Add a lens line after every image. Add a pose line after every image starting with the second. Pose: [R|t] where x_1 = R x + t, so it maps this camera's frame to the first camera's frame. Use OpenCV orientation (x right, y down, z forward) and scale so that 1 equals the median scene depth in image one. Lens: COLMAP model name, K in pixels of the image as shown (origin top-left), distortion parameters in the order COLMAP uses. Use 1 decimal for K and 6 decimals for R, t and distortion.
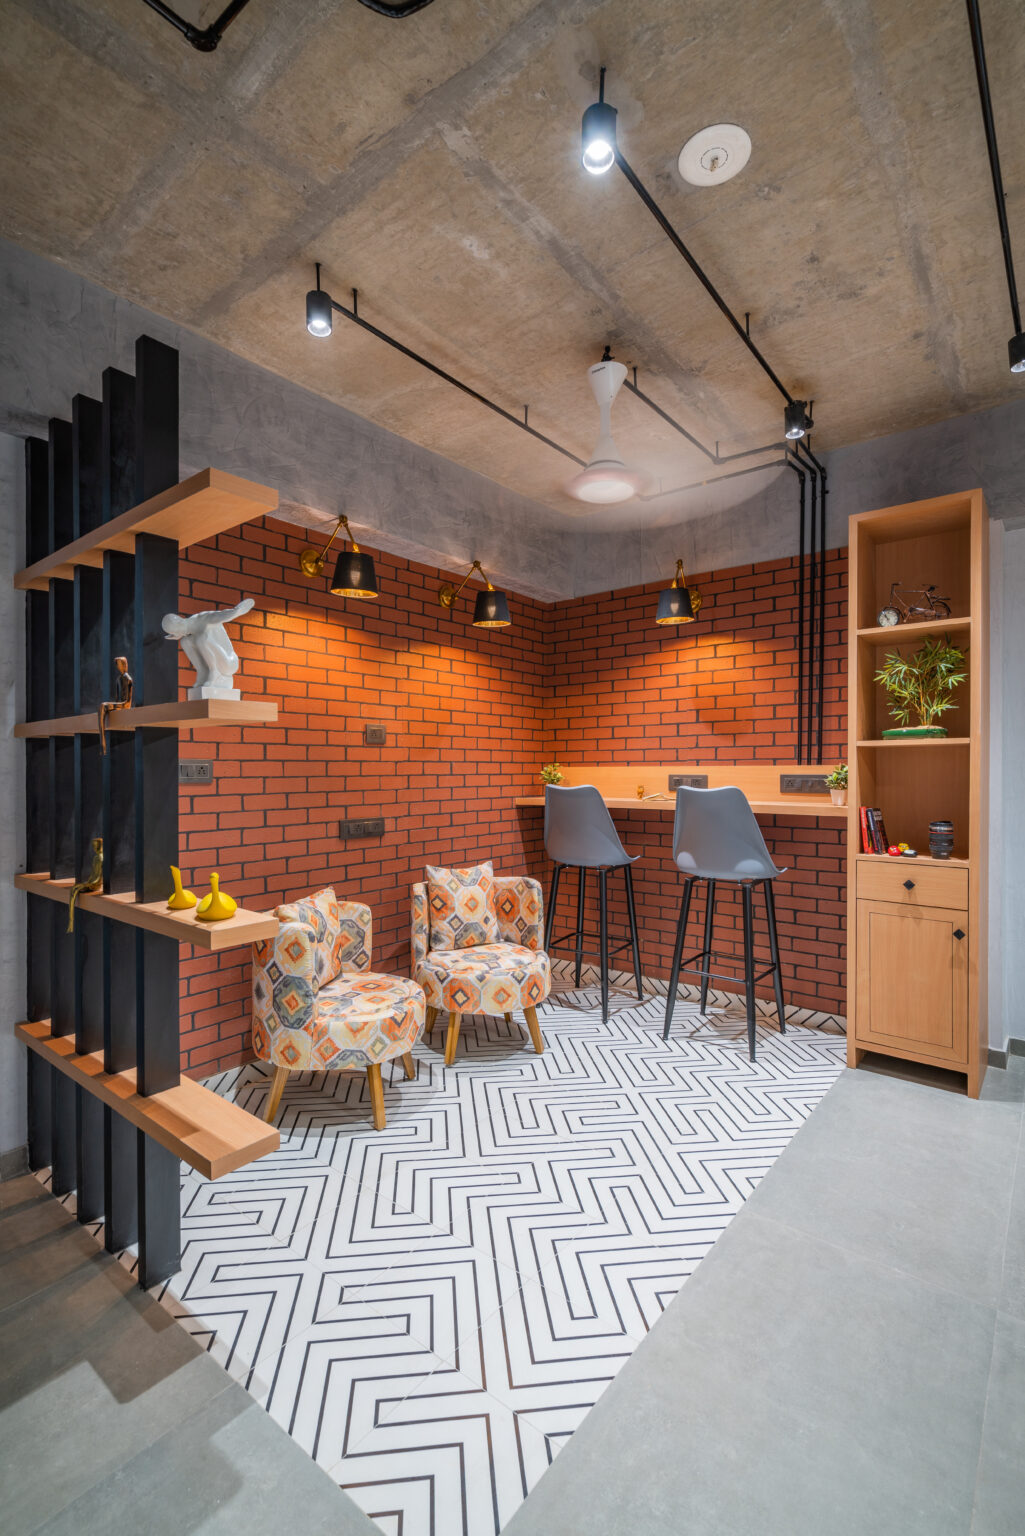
lens RADIAL K [[702.9, 0, 512.5], [0, 702.9, 768.0], [0, 0, 1]] dist [-0.002733, 0.000576]
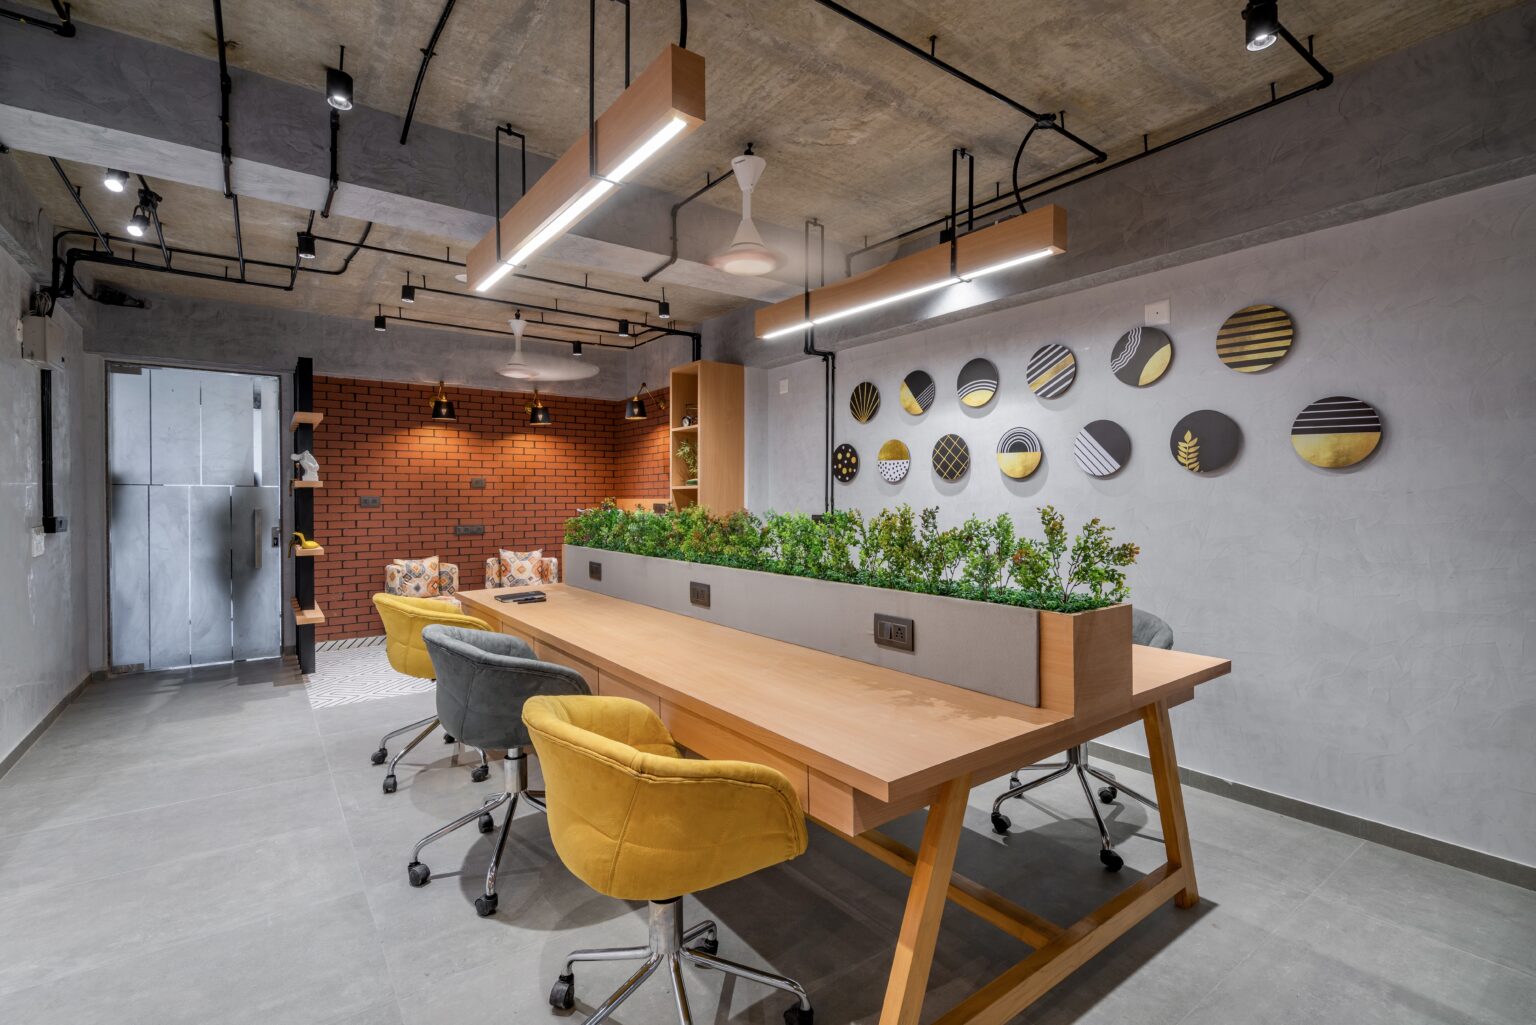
lens RADIAL K [[702.9, 0, 782.8], [0, 702.9, 503.8], [0, 0, 1]] dist [-0.002733, 0.000576]
pose [[0.969799, 0.001825, -0.243900, 1.116127], [0.000996, 0.999934, 0.011442, -0.010831], [0.243904, -0.011339, 0.969733, -0.710538]]
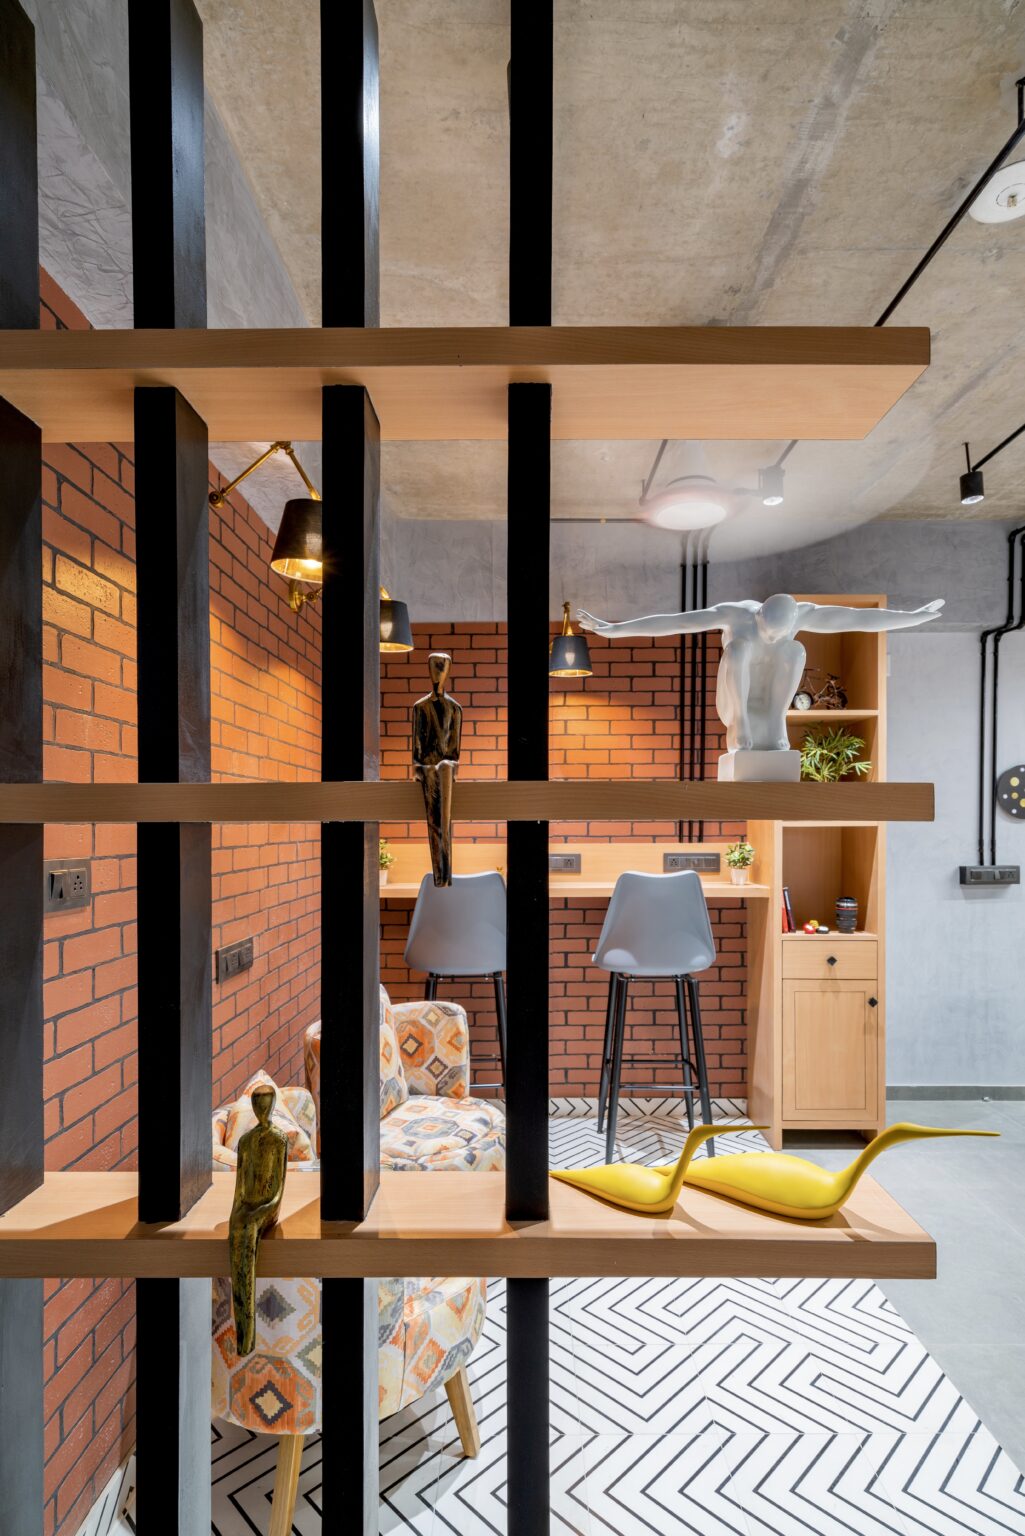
lens RADIAL K [[778.7, 0, 530.1], [0, 778.7, 824.7], [0, 0, 1]] dist [-0.001485, 0.000280]
pose [[0.779672, 0.002362, 0.626183, -0.426609], [-0.001738, 0.999997, -0.001608, -0.027440], [-0.626185, 0.000165, 0.779674, 0.320567]]
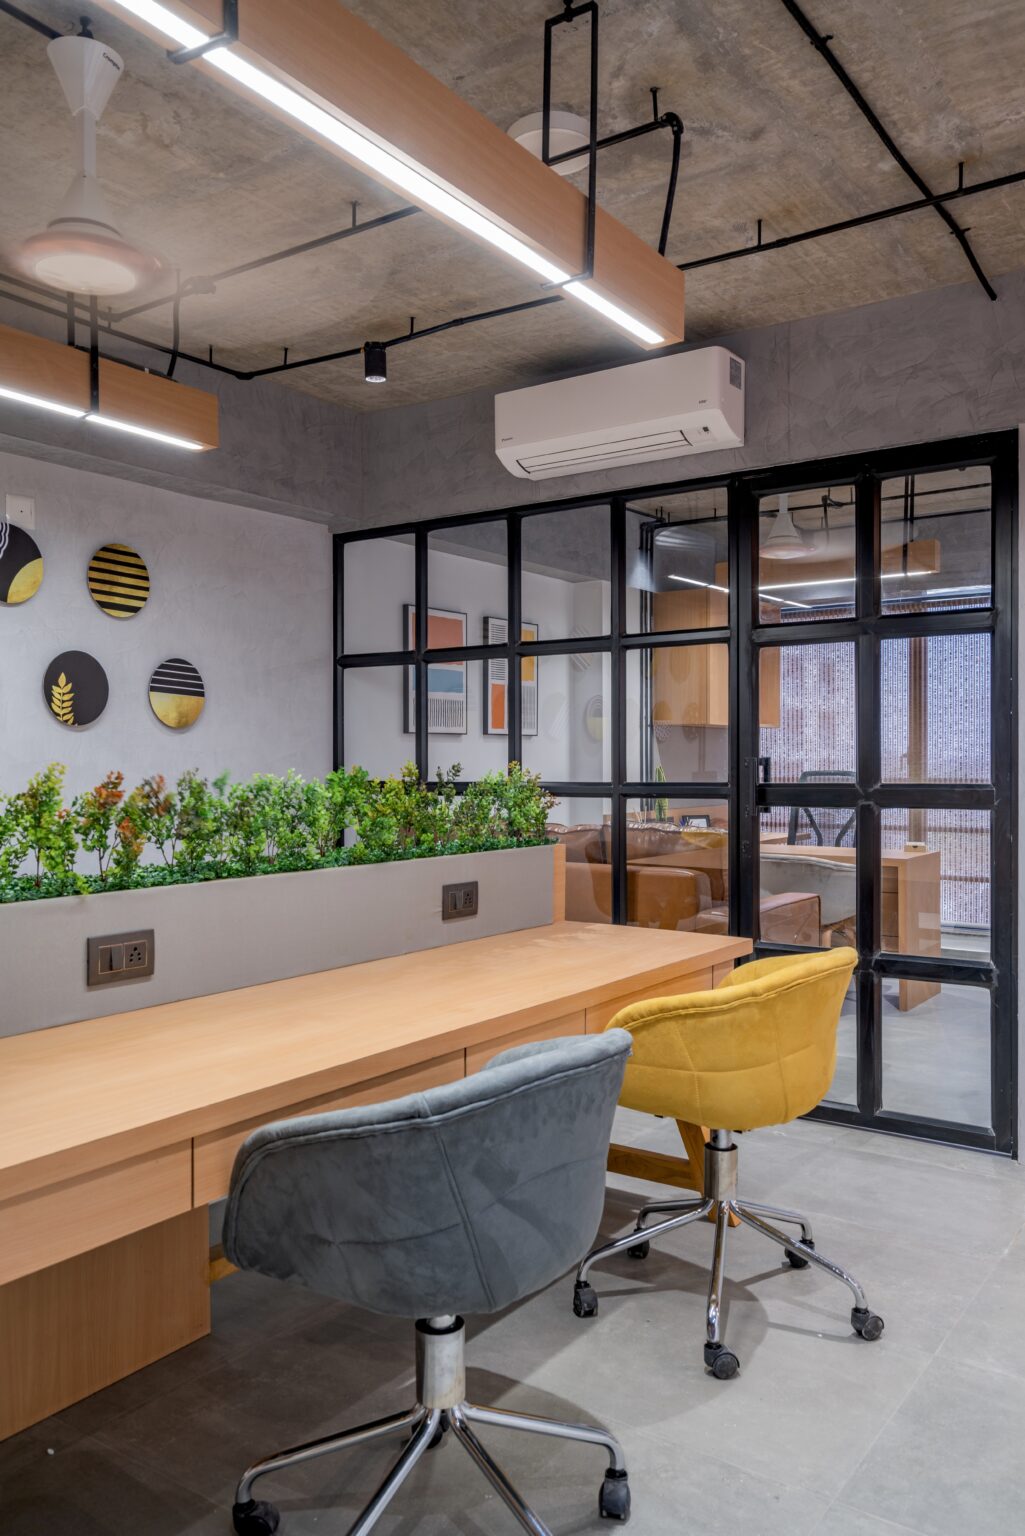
lens RADIAL K [[1173.5, 0, 506.3], [0, 1173.5, 775.4], [0, 0, 1]] dist [0.004637, -0.001043]
pose [[-0.060984, -0.008029, 0.998106, 0.107746], [-0.001860, 0.999967, 0.007931, 0.002044], [-0.998137, -0.001373, -0.060997, -0.059521]]
